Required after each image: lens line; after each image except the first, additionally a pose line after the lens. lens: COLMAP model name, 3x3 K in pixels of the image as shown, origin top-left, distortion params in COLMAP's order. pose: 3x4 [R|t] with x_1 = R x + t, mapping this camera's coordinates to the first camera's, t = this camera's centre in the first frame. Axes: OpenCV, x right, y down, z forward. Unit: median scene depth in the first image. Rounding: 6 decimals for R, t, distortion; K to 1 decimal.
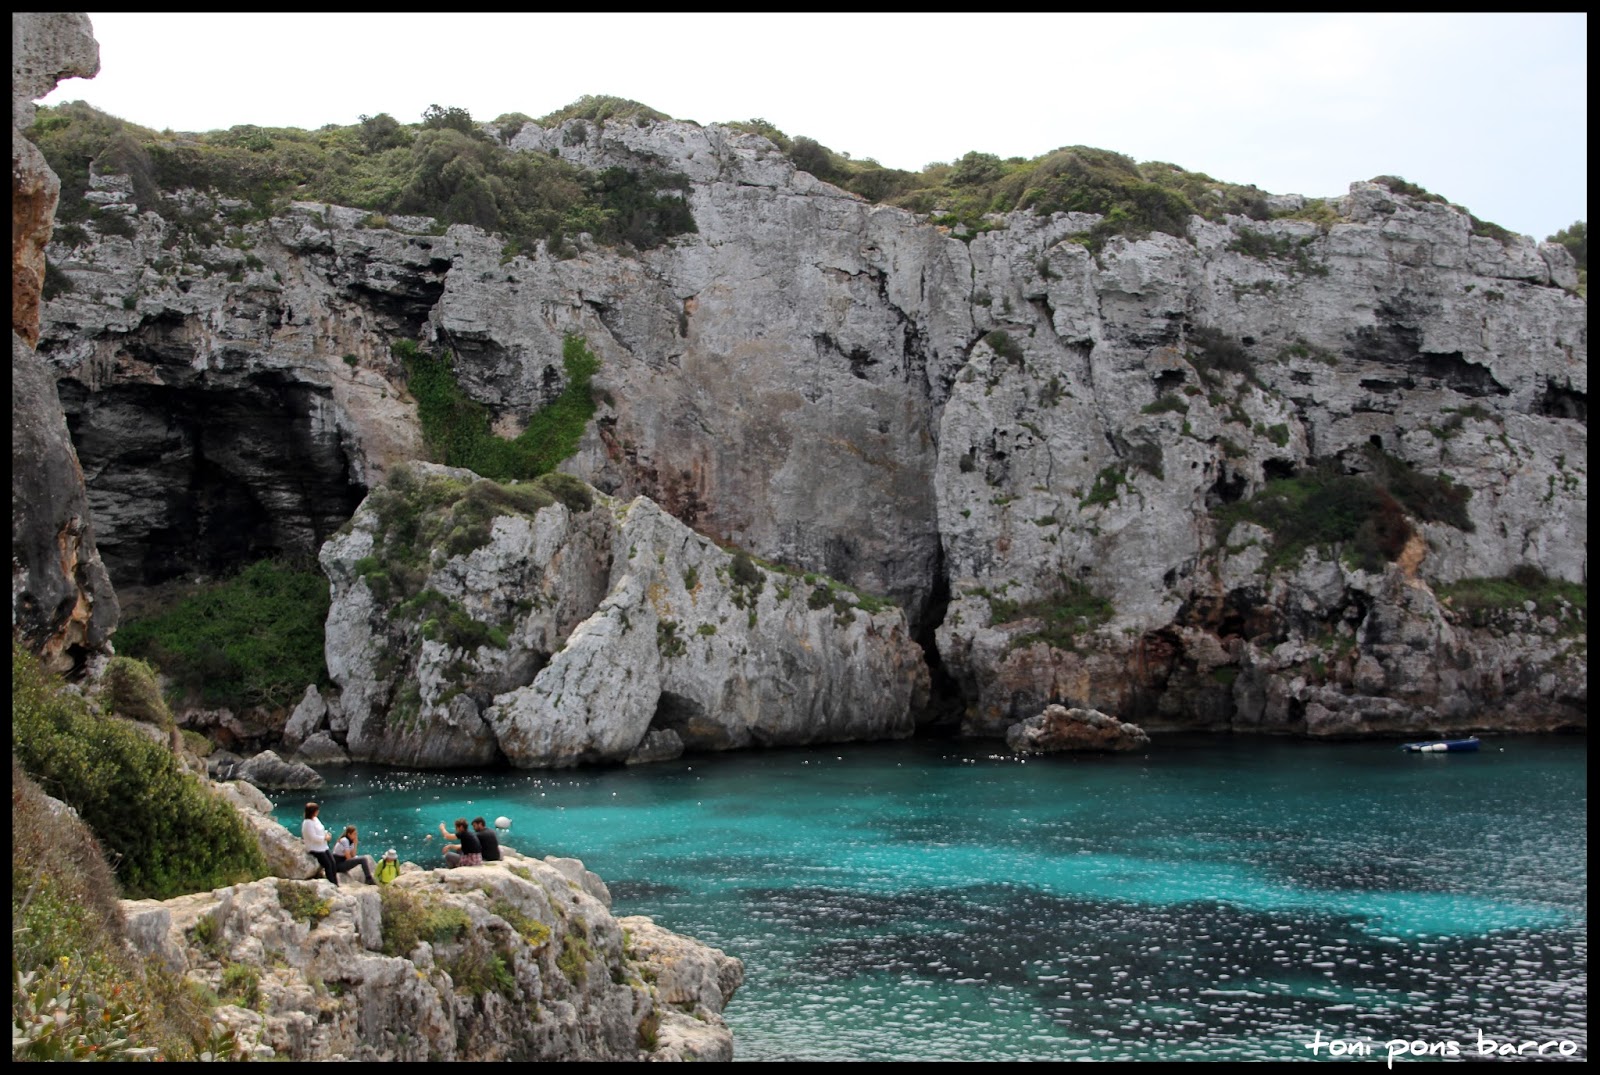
lens RADIAL K [[2213.5, 0, 793.7], [0, 2213.5, 588.2], [0, 0, 1]] dist [0.097775, 0.400184]
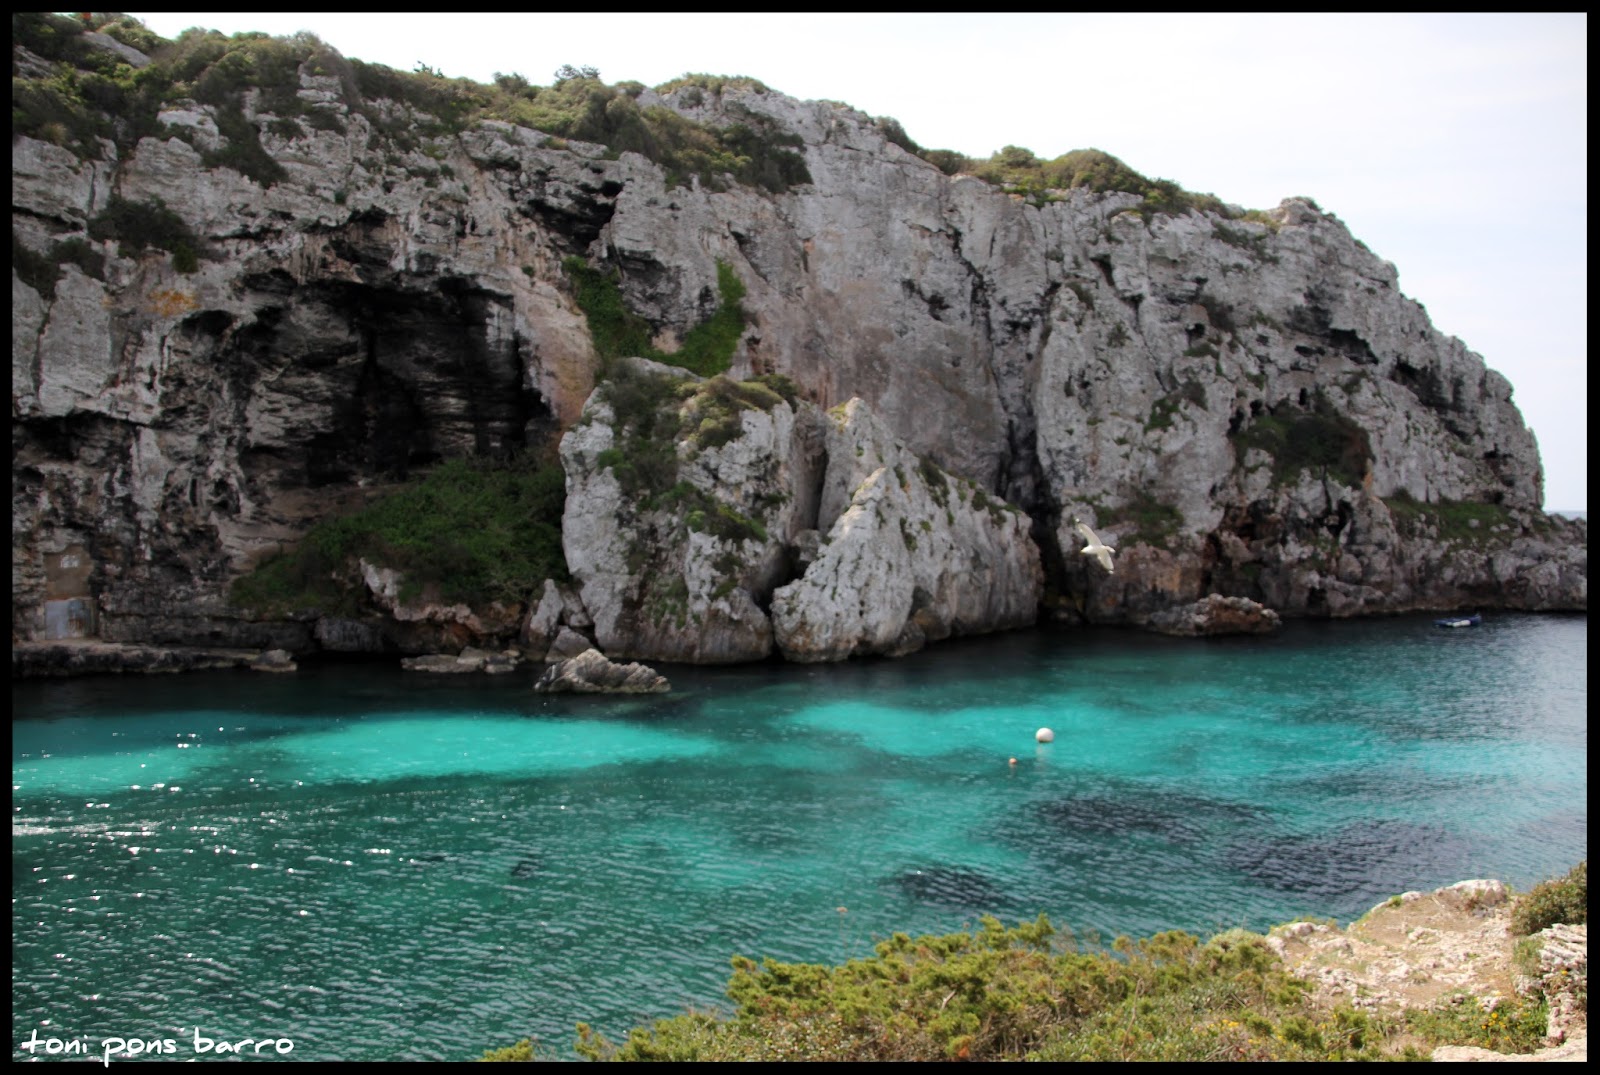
lens RADIAL K [[1283.9, 0, 799.1], [0, 1283.9, 573.7], [0, 0, 1]] dist [-0.171411, 0.118030]
pose [[0.961802, -0.003852, 0.273720, -0.243664], [-0.004088, 0.999587, 0.028431, 0.022462], [-0.273717, -0.028464, 0.961389, 0.397358]]
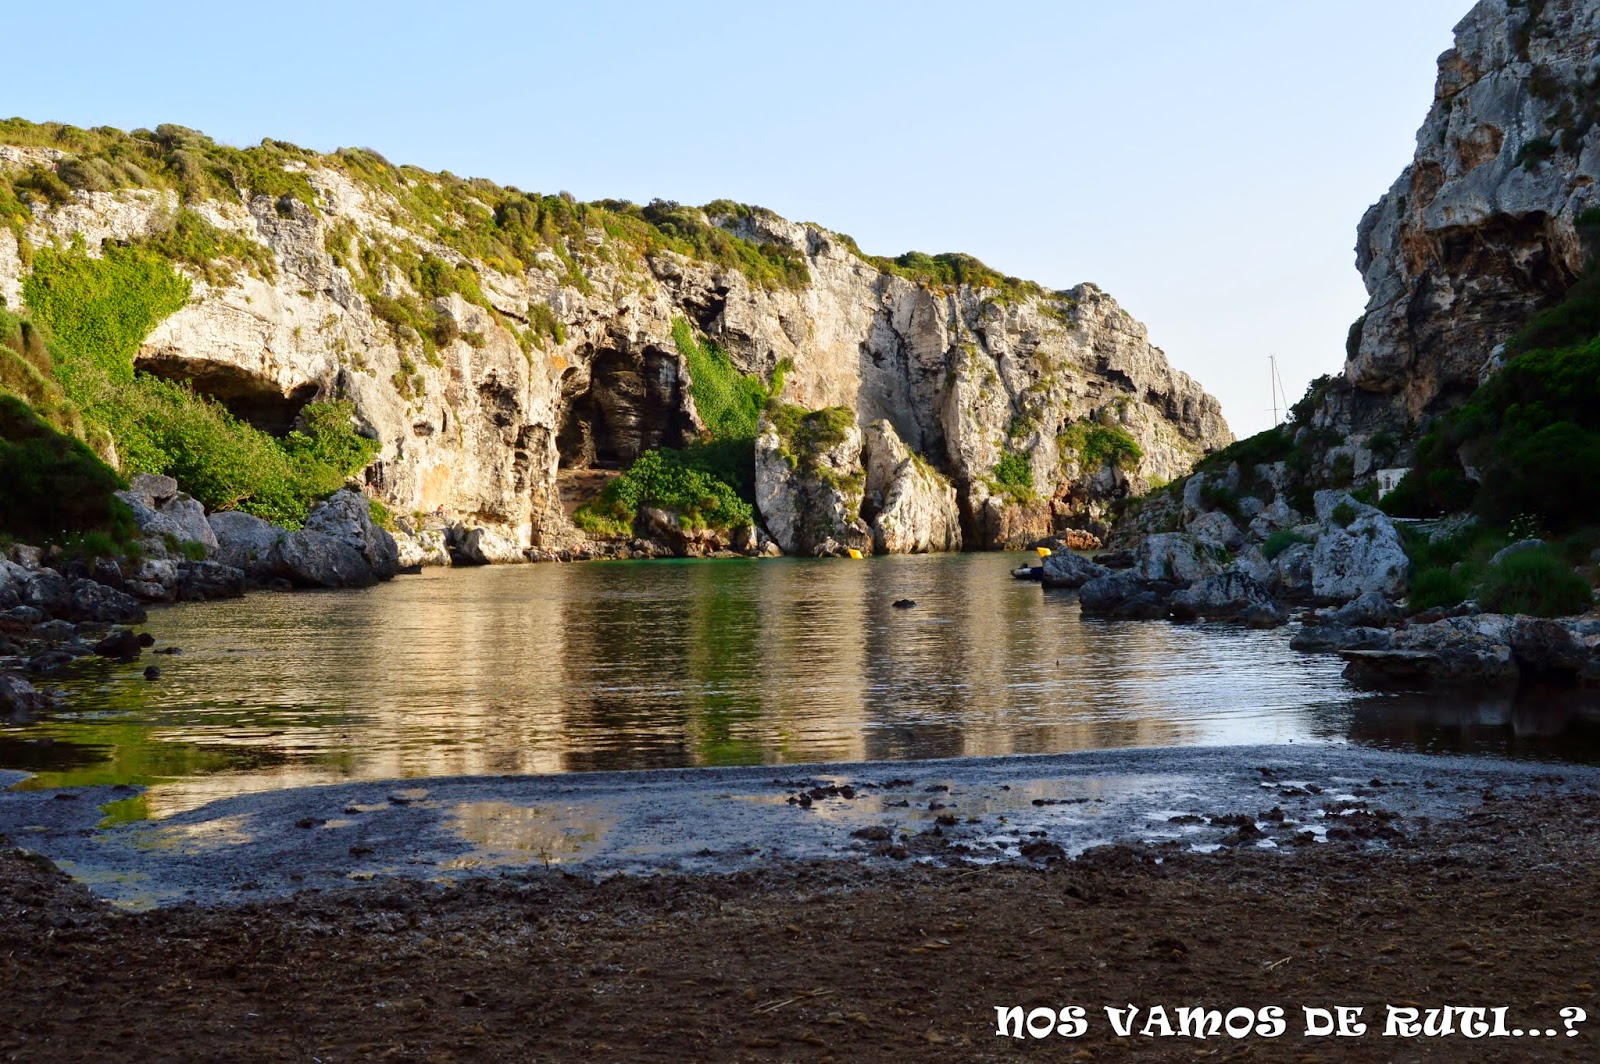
lens RADIAL K [[1754.0, 0, 800.0], [0, 1754.0, 532.0], [0, 0, 1]] dist [-0.014488, -0.041461]
pose [[0.843287, 0.000185, 0.537464, -0.874941], [0.018160, 0.999419, -0.028838, 0.089985], [-0.537157, 0.034079, 0.842794, -0.206334]]
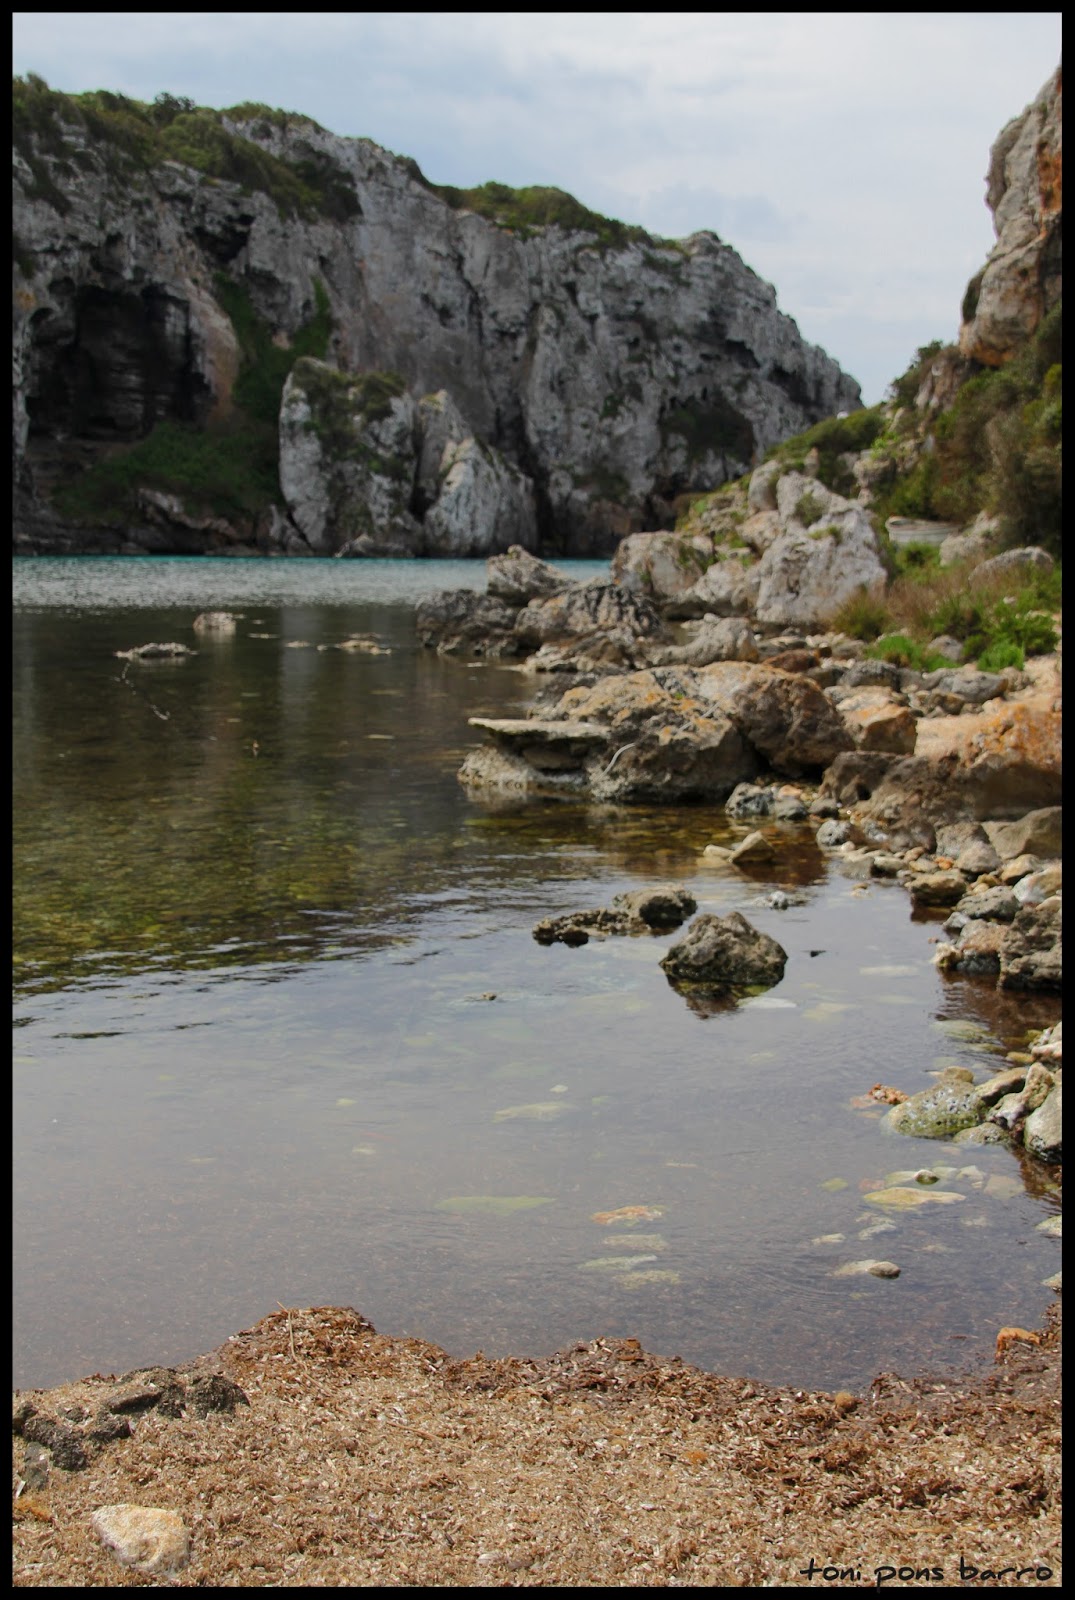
lens RADIAL K [[2002.5, 0, 537.5], [0, 2002.5, 800.0], [0, 0, 1]] dist [0.017832, 0.520681]
pose [[0.808408, -0.055771, 0.585974, -0.803434], [-0.007298, 0.994475, 0.104719, 0.090055], [-0.588577, -0.088932, 0.803535, -0.186115]]
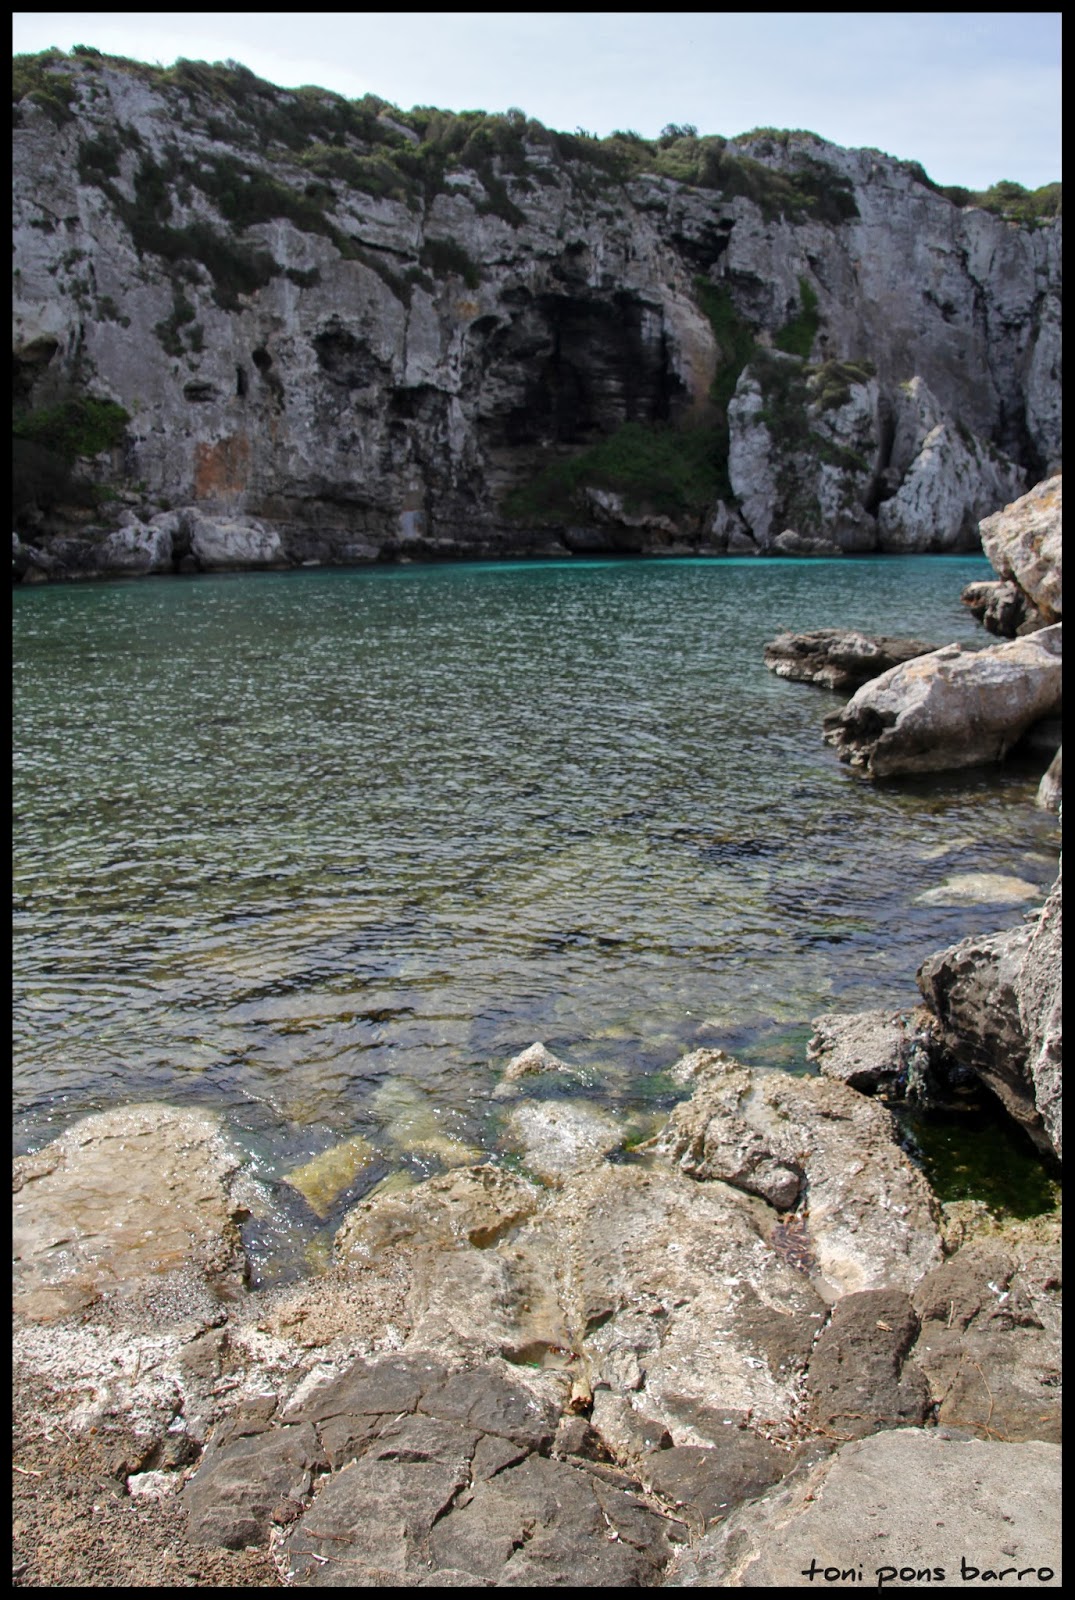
lens RADIAL K [[1283.9, 0, 559.3], [0, 1283.9, 799.4], [0, 0, 1]] dist [-0.171411, 0.118030]
pose [[0.981148, -0.044758, 0.188006, -0.444738], [0.009169, 0.982497, 0.186051, 0.073840], [-0.193042, -0.180820, 0.964385, 0.175523]]
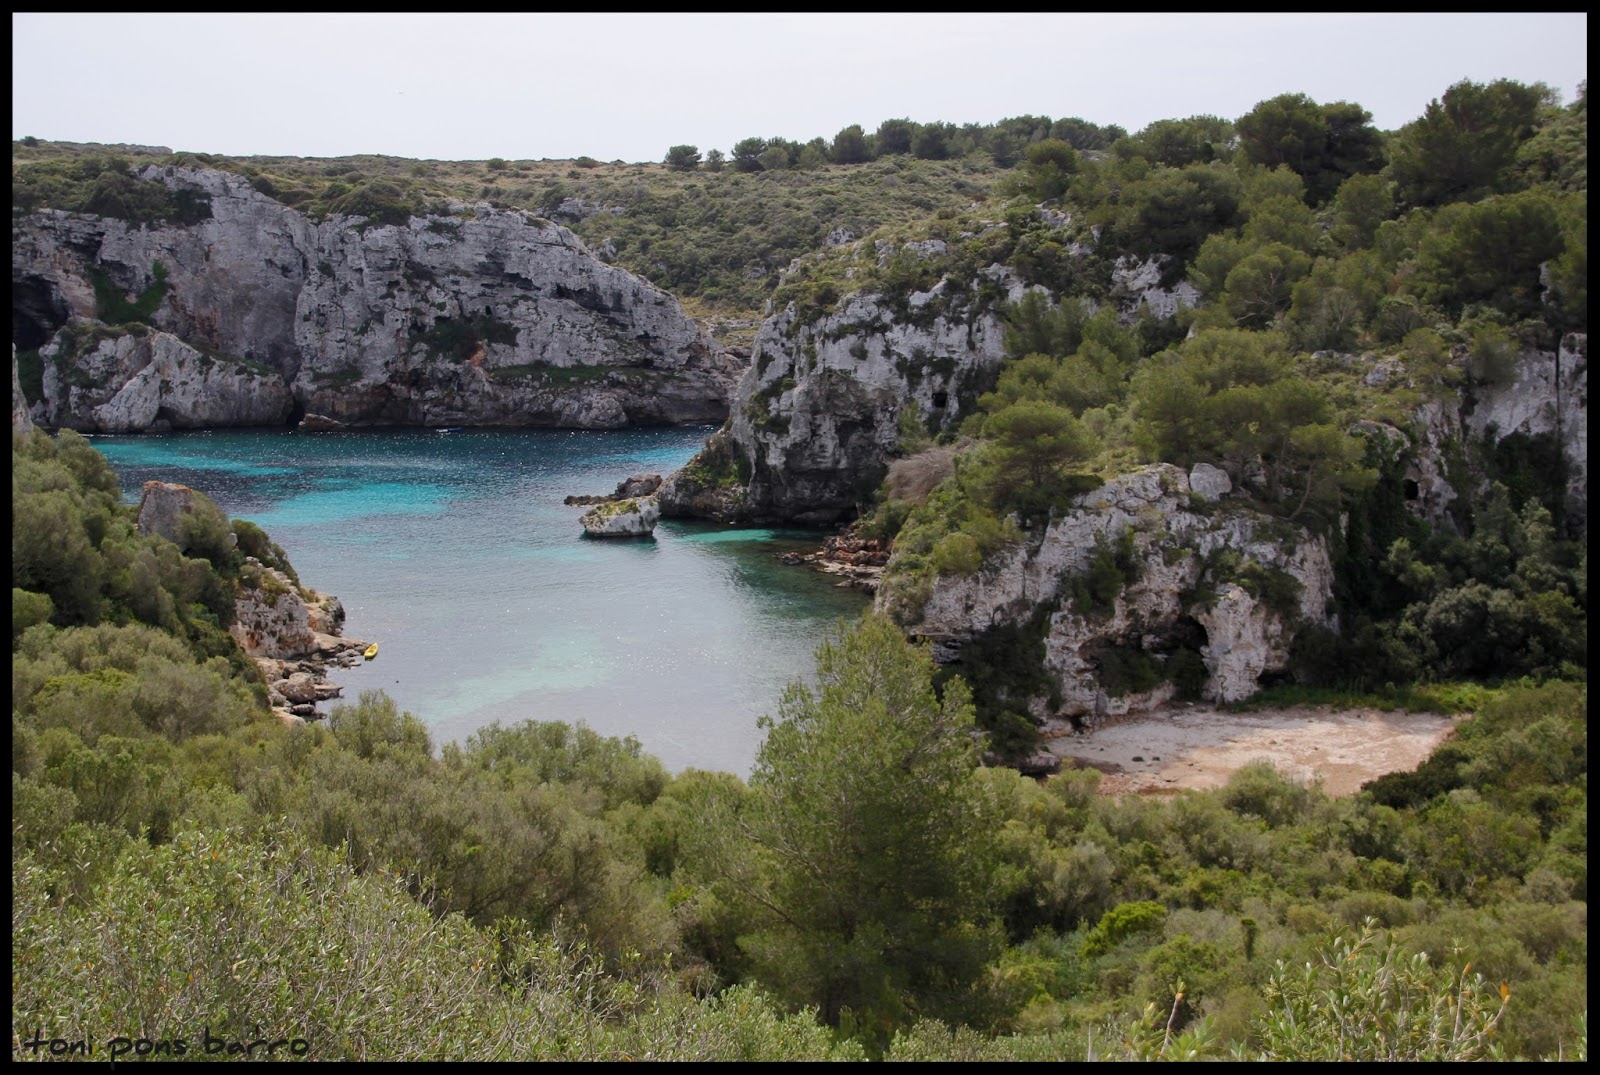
lens RADIAL K [[2002.5, 0, 778.3], [0, 2002.5, 557.4], [0, 0, 1]] dist [0.017832, 0.520681]
pose [[0.997896, 0.021558, -0.061152, 0.778618], [-0.012917, 0.990303, 0.138323, -0.111683], [0.063541, -0.137242, 0.988498, -1.315799]]
